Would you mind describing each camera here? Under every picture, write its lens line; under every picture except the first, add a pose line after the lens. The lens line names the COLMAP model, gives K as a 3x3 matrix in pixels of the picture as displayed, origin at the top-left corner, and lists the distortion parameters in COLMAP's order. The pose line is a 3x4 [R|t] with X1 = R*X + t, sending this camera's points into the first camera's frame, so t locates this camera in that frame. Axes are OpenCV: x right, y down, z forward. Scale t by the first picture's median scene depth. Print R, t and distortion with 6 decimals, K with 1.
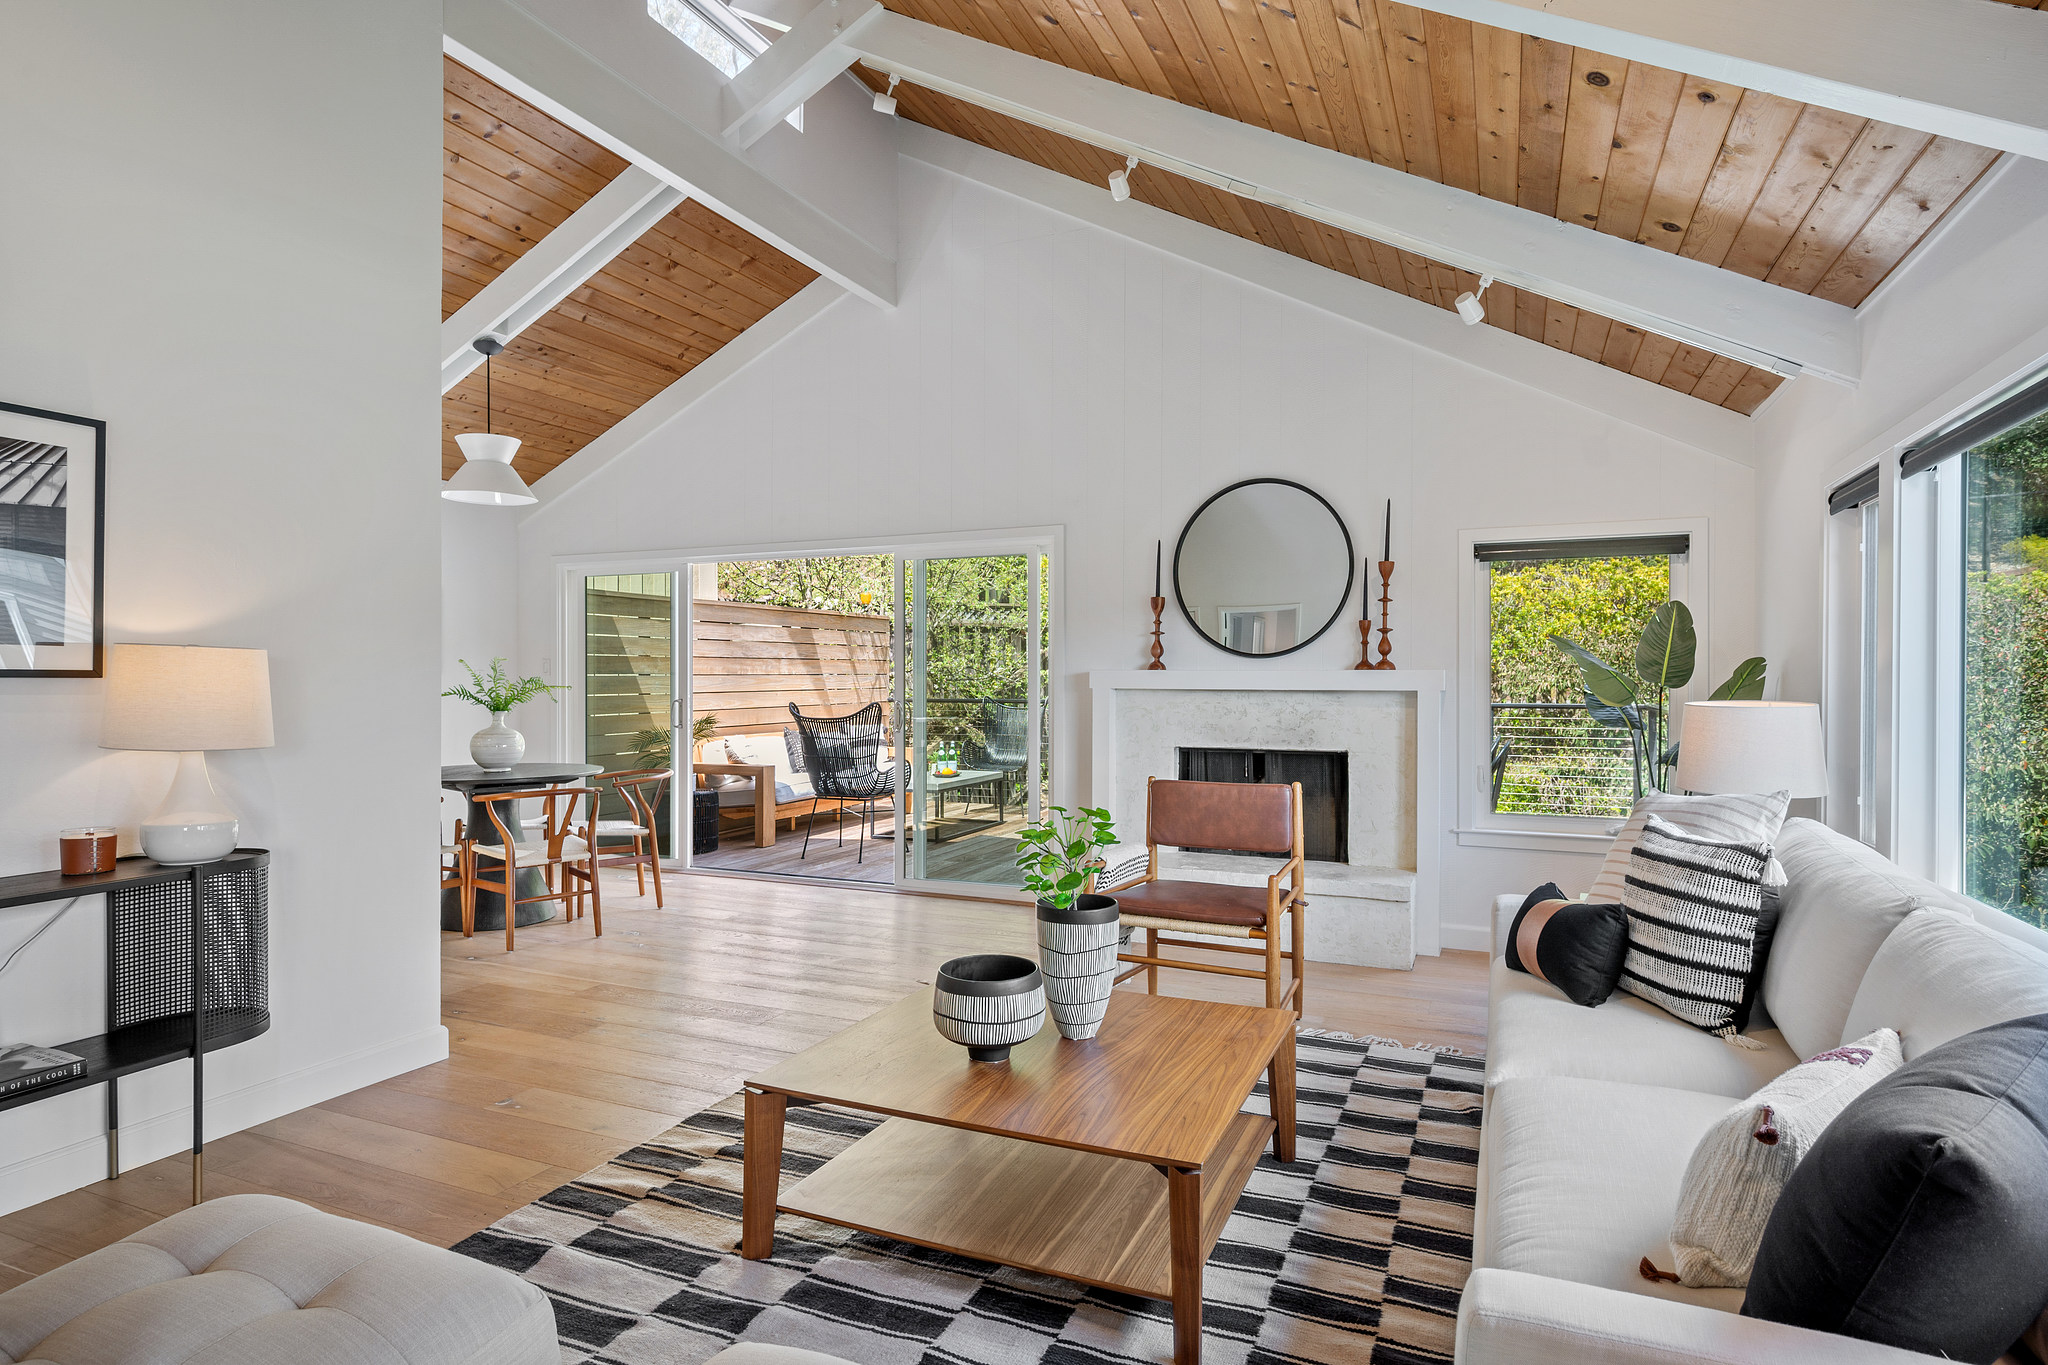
lens RADIAL K [[1077.2, 0, 1027.0], [0, 1077.2, 683.7], [0, 0, 1]] dist [-0.016303, 0.000484]
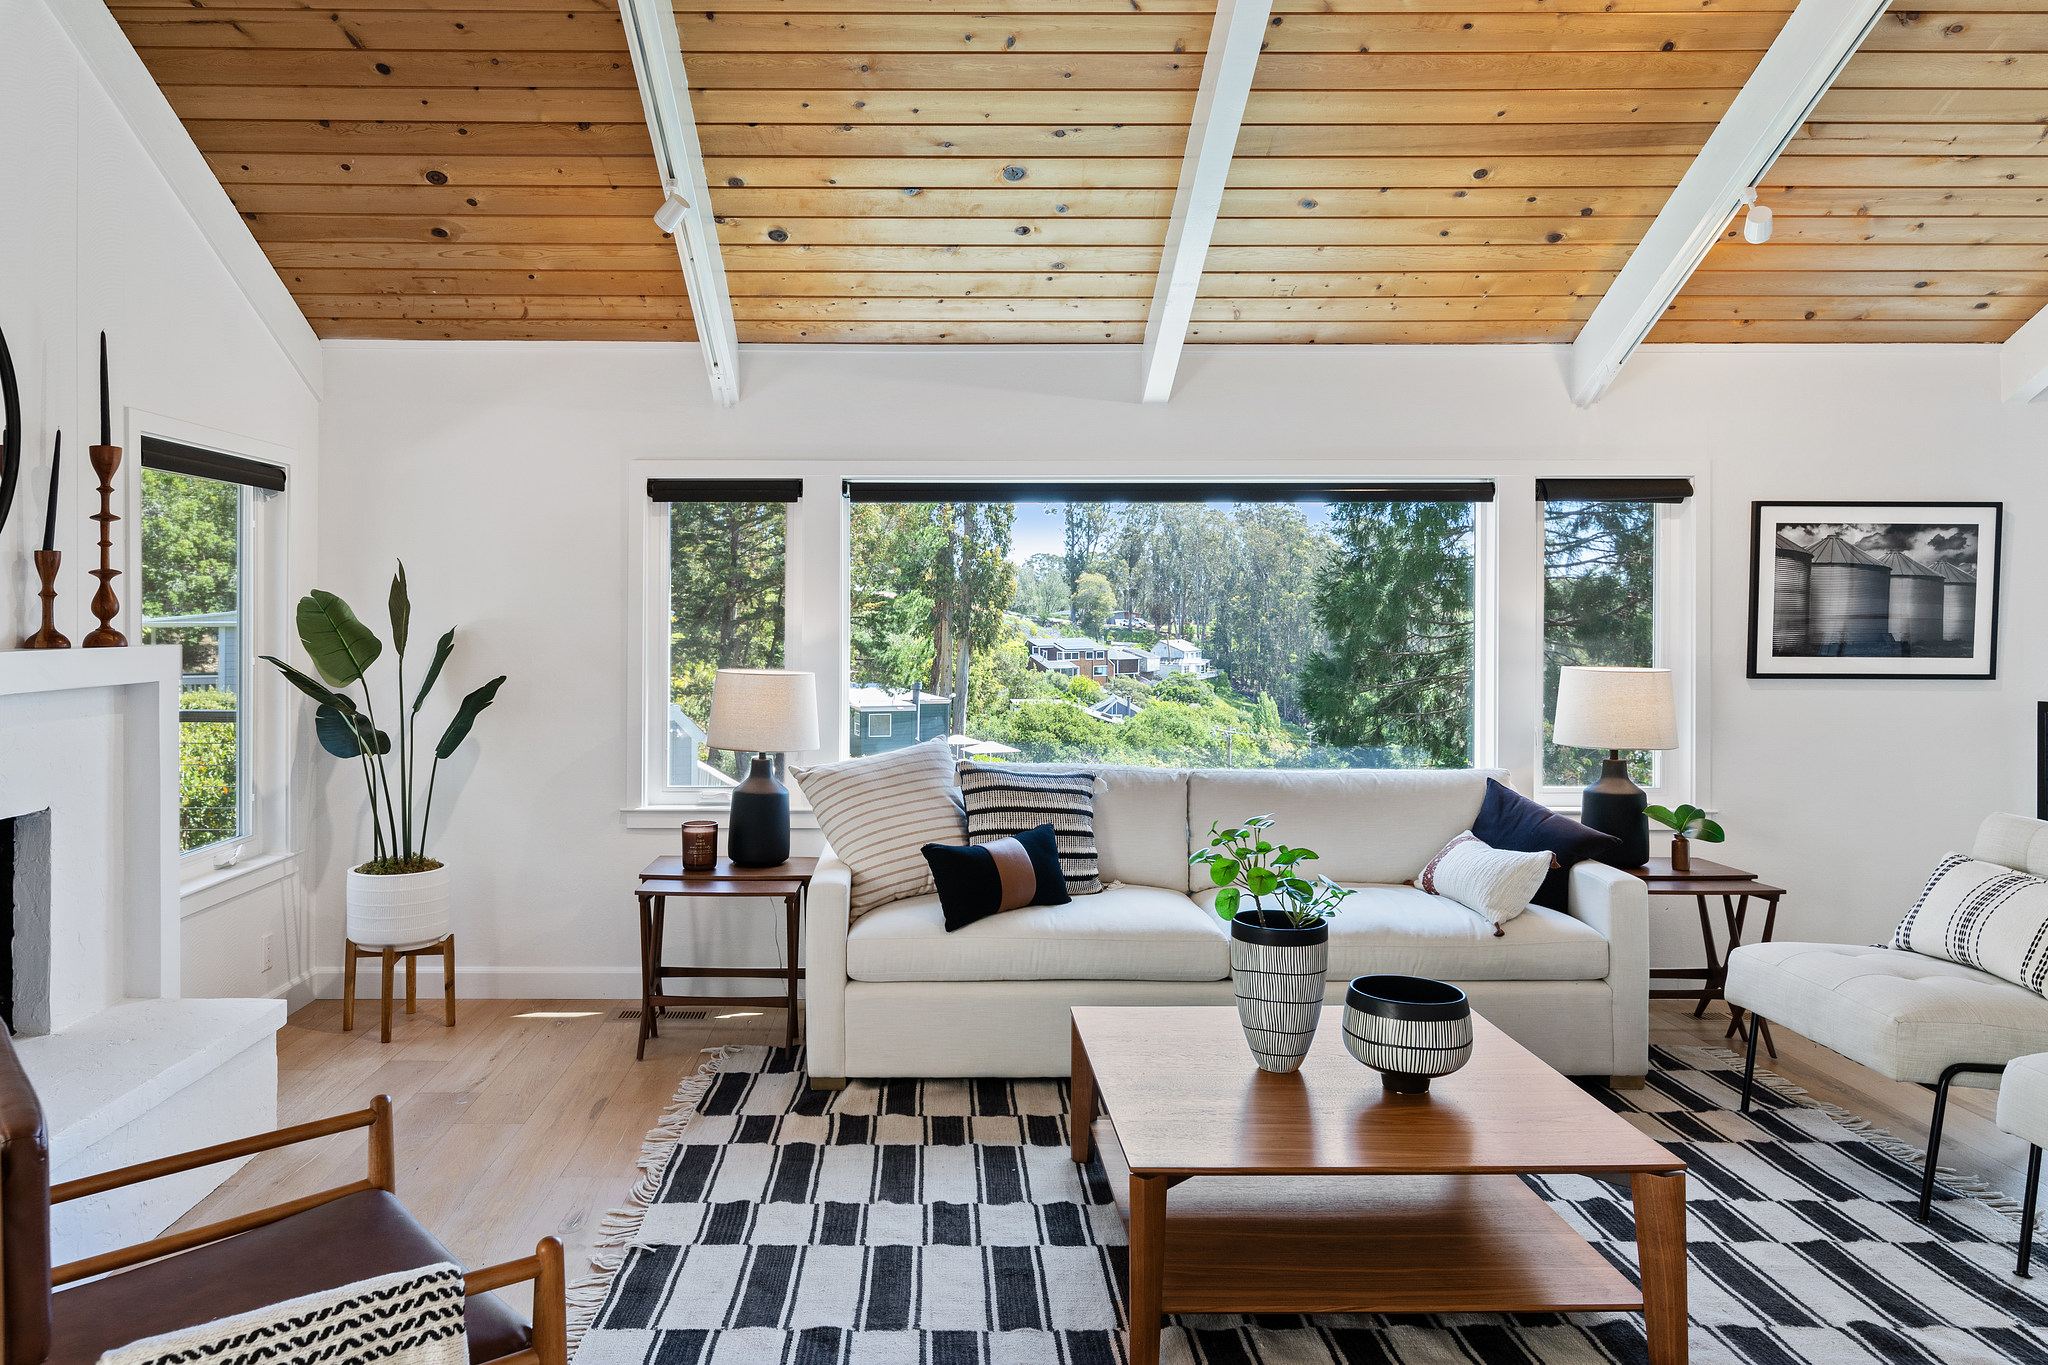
lens RADIAL K [[1353.7, 0, 924.0], [0, 1353.7, 607.5], [0, 0, 1]] dist [0.002866, -0.003863]
pose [[-0.381905, 0.006051, 0.924182, -0.447909], [0.005909, 0.999974, -0.004105, -0.027393], [-0.924183, 0.003893, -0.381931, 0.878851]]
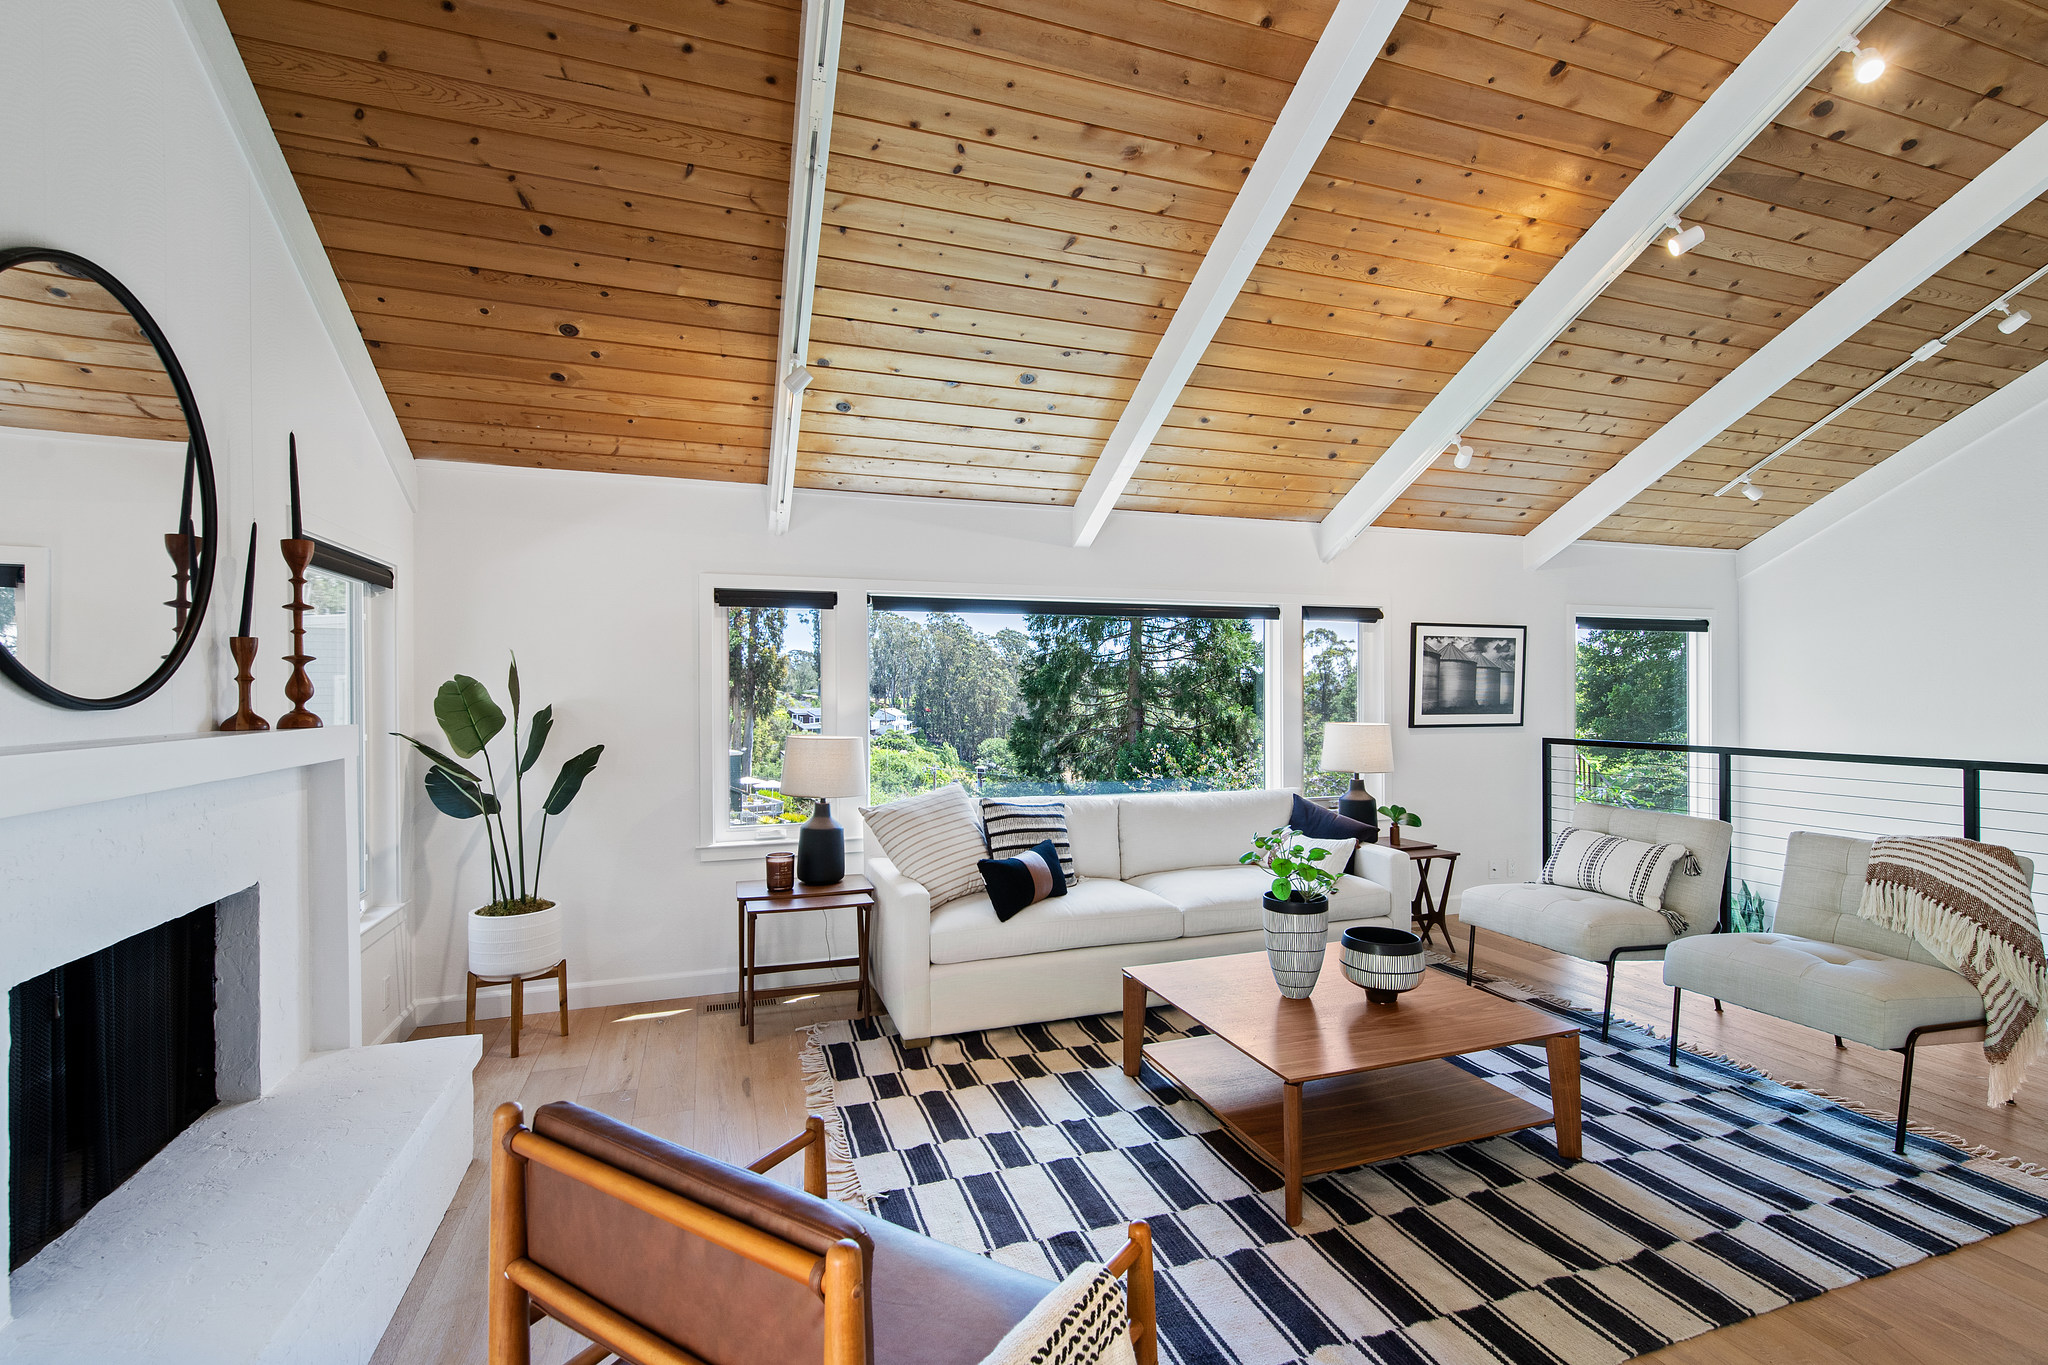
lens RADIAL K [[904.8, 0, 1025.5], [0, 904.8, 691.4], [0, 0, 1]] dist [0.003194, -0.000140]
pose [[-0.663909, 0.004347, 0.747801, -0.286803], [0.010701, 0.999936, 0.003688, -0.030053], [-0.747737, 0.010451, -0.663913, 1.029595]]
